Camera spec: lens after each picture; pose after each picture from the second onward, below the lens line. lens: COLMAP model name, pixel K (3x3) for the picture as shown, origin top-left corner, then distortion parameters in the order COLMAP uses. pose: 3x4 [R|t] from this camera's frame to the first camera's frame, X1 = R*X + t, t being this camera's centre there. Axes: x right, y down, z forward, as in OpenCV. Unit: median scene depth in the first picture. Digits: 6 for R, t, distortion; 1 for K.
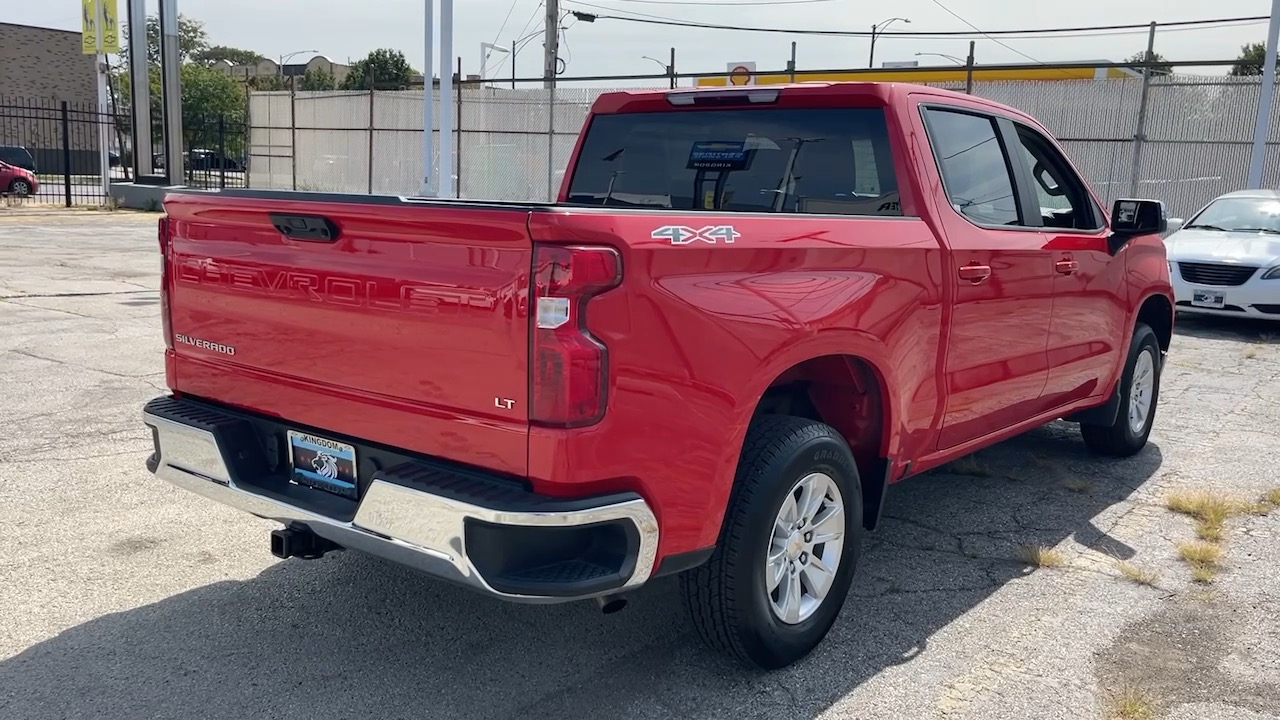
lens RADIAL K [[1107.2, 0, 649.0], [0, 1107.2, 367.0], [0, 0, 1]] dist [0.044604, -0.032816]
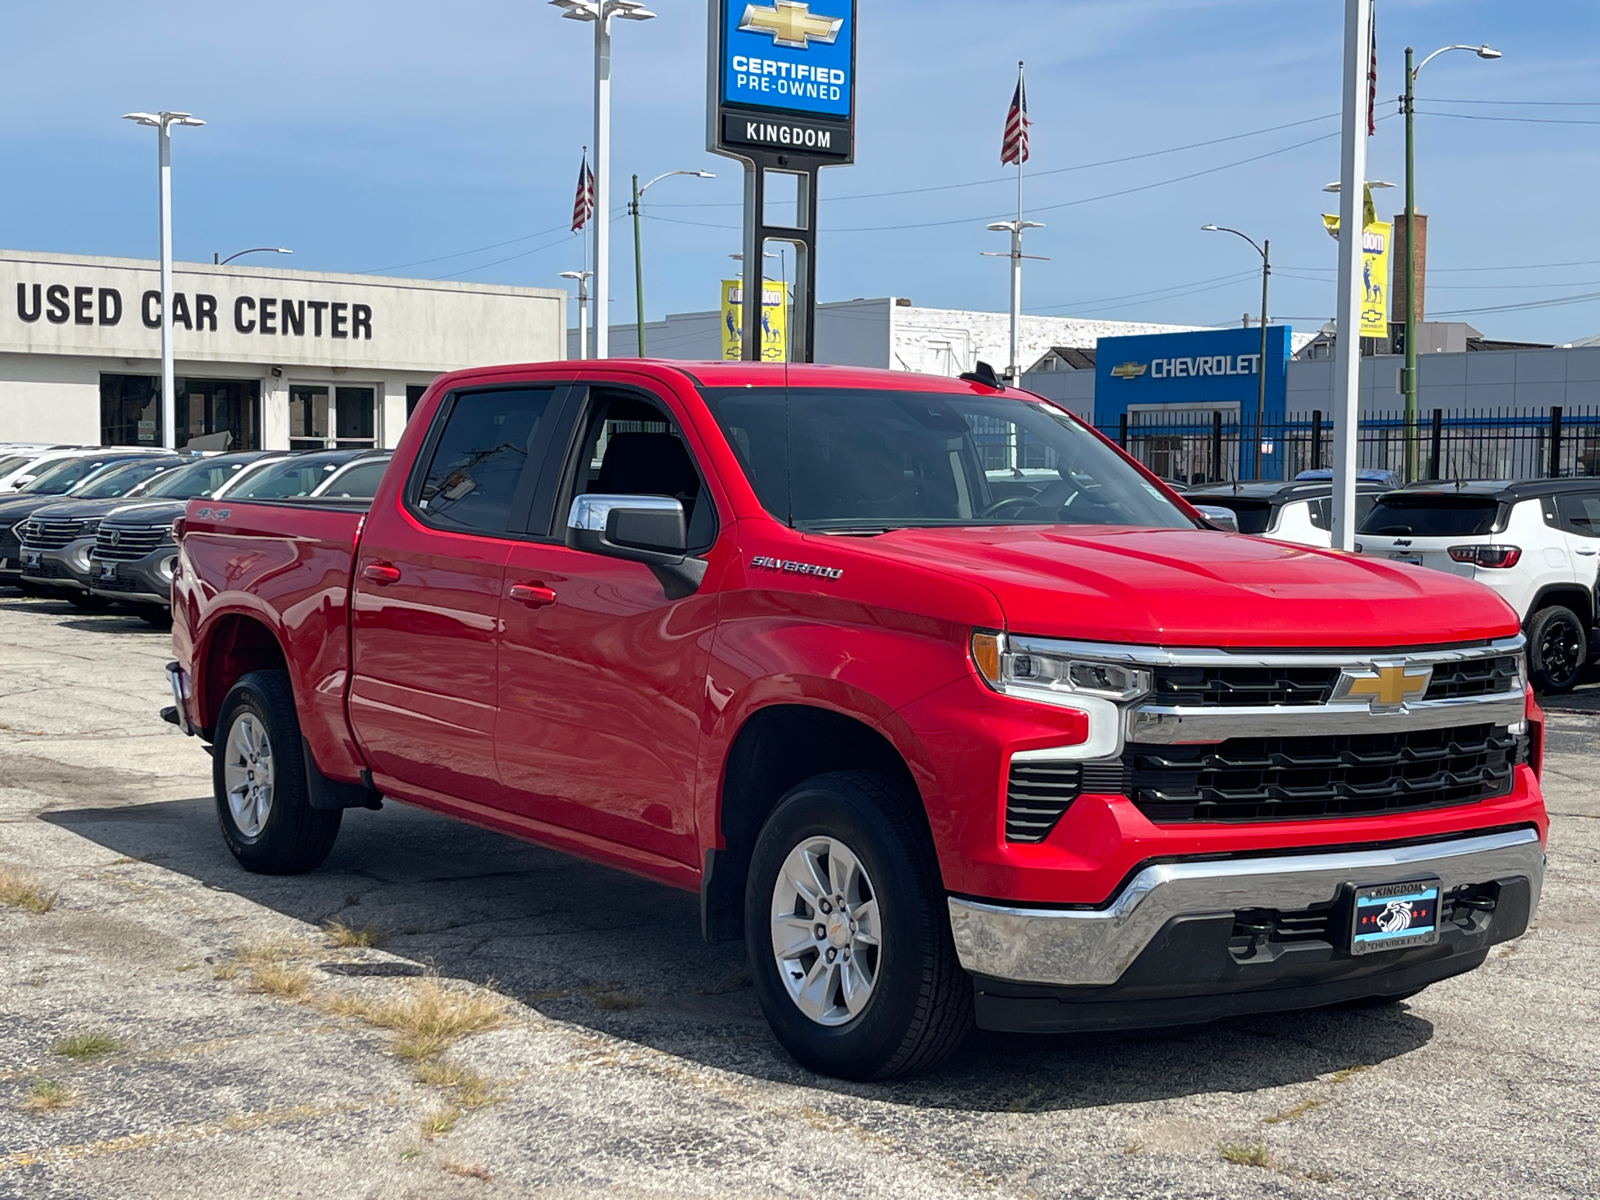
lens RADIAL K [[2355.2, 0, 796.4], [0, 2355.2, 612.0], [0, 0, 1]] dist [0.063107, 0.000000]
pose [[-0.298111, 0.010283, -0.954476, 1.820939], [-0.179455, 0.981508, 0.066623, -0.219722], [0.937510, 0.191146, -0.290753, 1.696326]]
